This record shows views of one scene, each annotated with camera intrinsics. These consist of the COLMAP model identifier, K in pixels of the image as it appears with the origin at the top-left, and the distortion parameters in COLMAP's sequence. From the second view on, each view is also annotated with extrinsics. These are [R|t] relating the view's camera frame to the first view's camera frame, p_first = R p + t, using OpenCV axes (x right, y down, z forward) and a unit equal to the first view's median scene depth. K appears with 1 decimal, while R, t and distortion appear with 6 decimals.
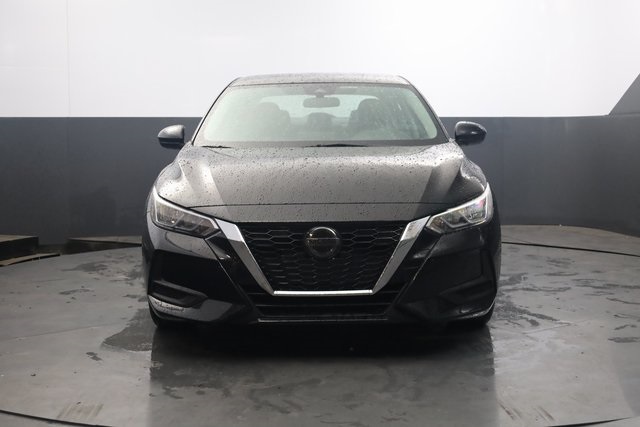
lens RADIAL K [[913.4, 0, 320.0], [0, 913.4, 213.5], [0, 0, 1]] dist [0.097328, -0.024760]
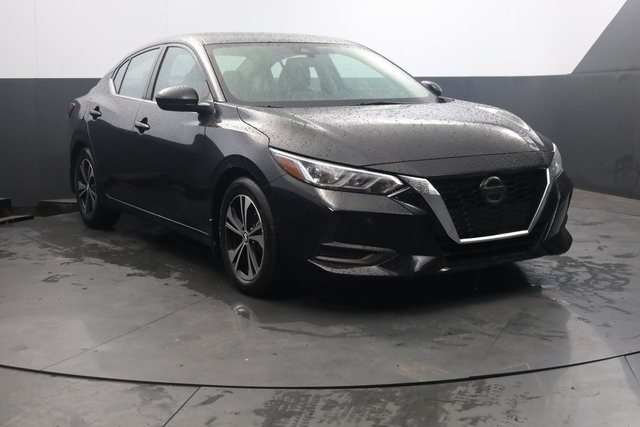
lens RADIAL K [[913.4, 0, 320.0], [0, 913.4, 213.5], [0, 0, 1]] dist [0.097328, -0.024760]
pose [[0.844228, -0.080454, 0.529911, -0.617063], [0.060643, 0.996659, 0.054705, -0.010954], [-0.532542, -0.014048, 0.846287, 0.152694]]
